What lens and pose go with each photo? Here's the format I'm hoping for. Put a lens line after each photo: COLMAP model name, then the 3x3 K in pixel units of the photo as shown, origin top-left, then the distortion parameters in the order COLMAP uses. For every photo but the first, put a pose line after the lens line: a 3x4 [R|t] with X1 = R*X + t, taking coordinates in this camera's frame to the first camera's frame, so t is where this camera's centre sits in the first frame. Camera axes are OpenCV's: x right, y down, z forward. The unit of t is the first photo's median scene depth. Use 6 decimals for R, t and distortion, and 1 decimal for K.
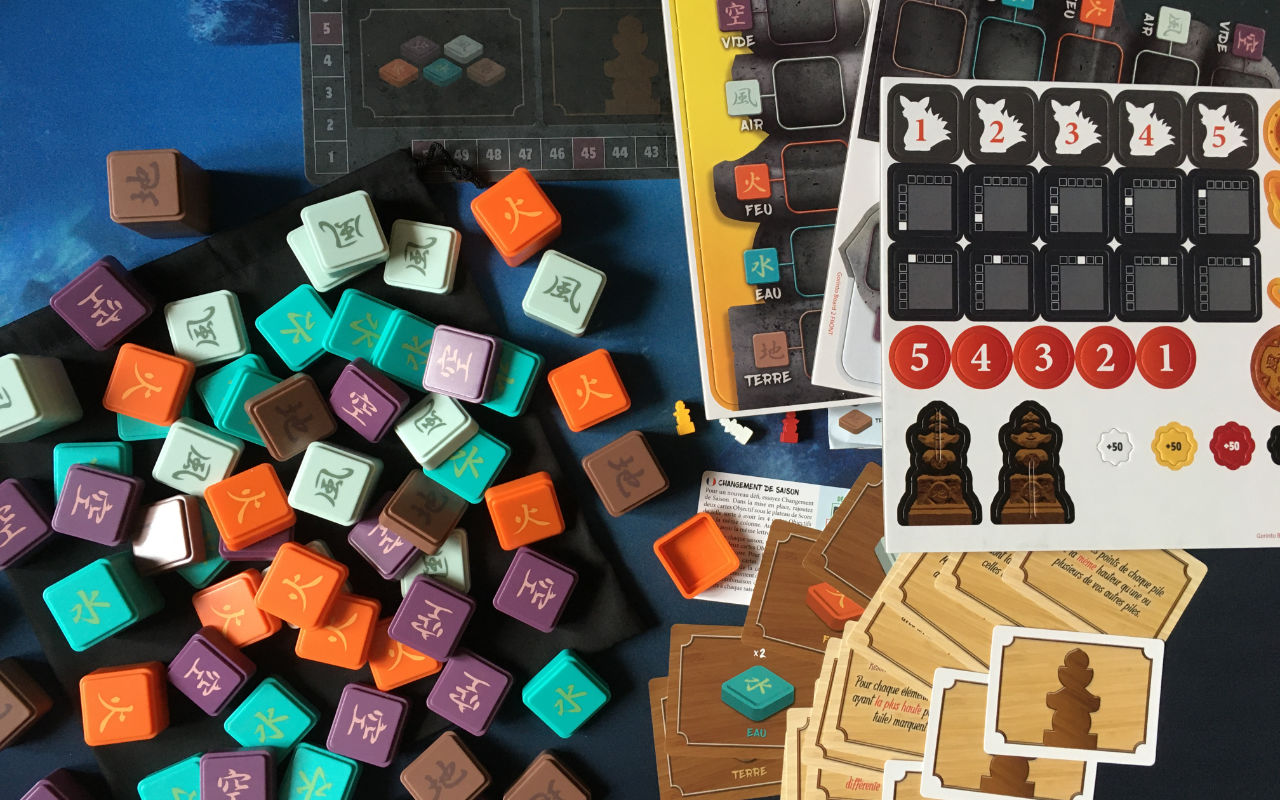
lens RADIAL K [[1189.2, 0, 640.0], [0, 1189.2, 400.0], [0, 0, 1]] dist [0.086054, -0.183299]
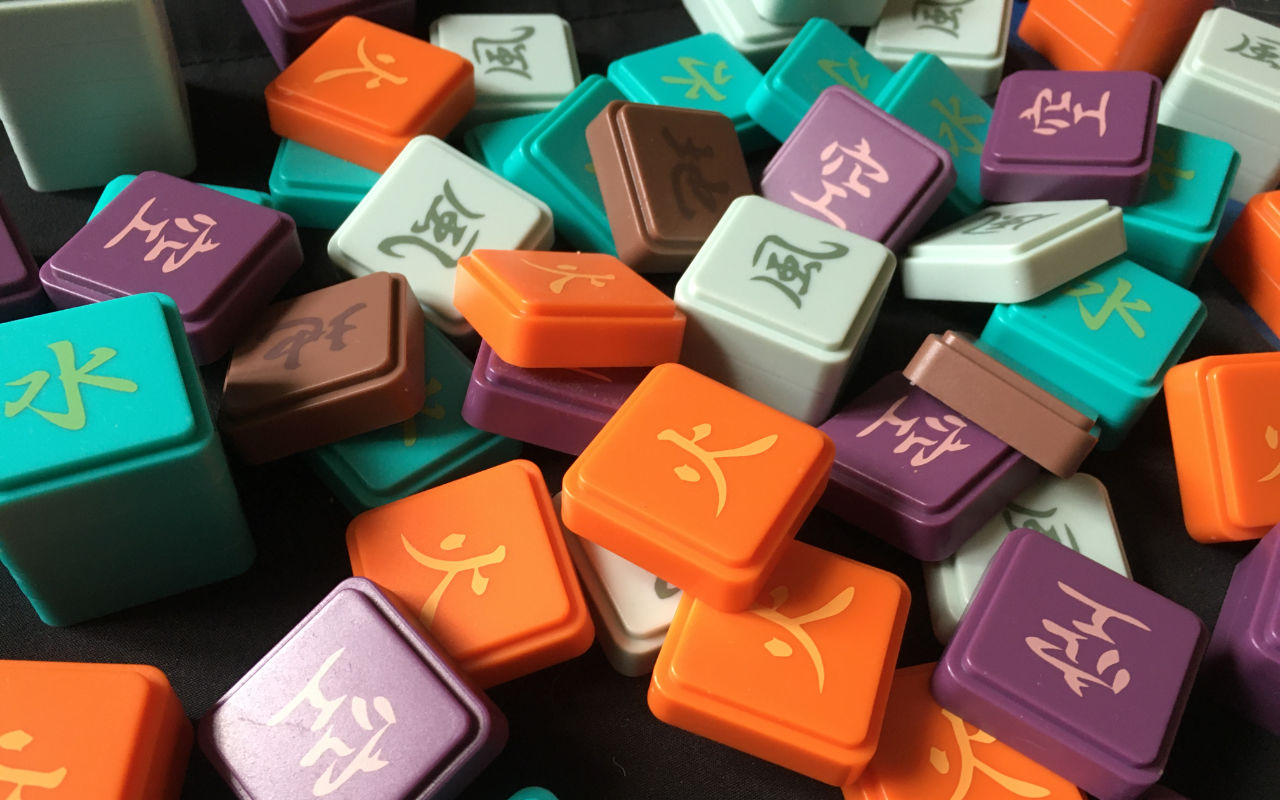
lens RADIAL K [[1189.2, 0, 640.0], [0, 1189.2, 400.0], [0, 0, 1]] dist [0.086054, -0.183299]
pose [[0.994626, 0.098540, -0.031751, -0.286698], [-0.097681, 0.791602, -0.603179, 0.334867], [-0.034303, 0.603040, 0.796973, 0.714141]]
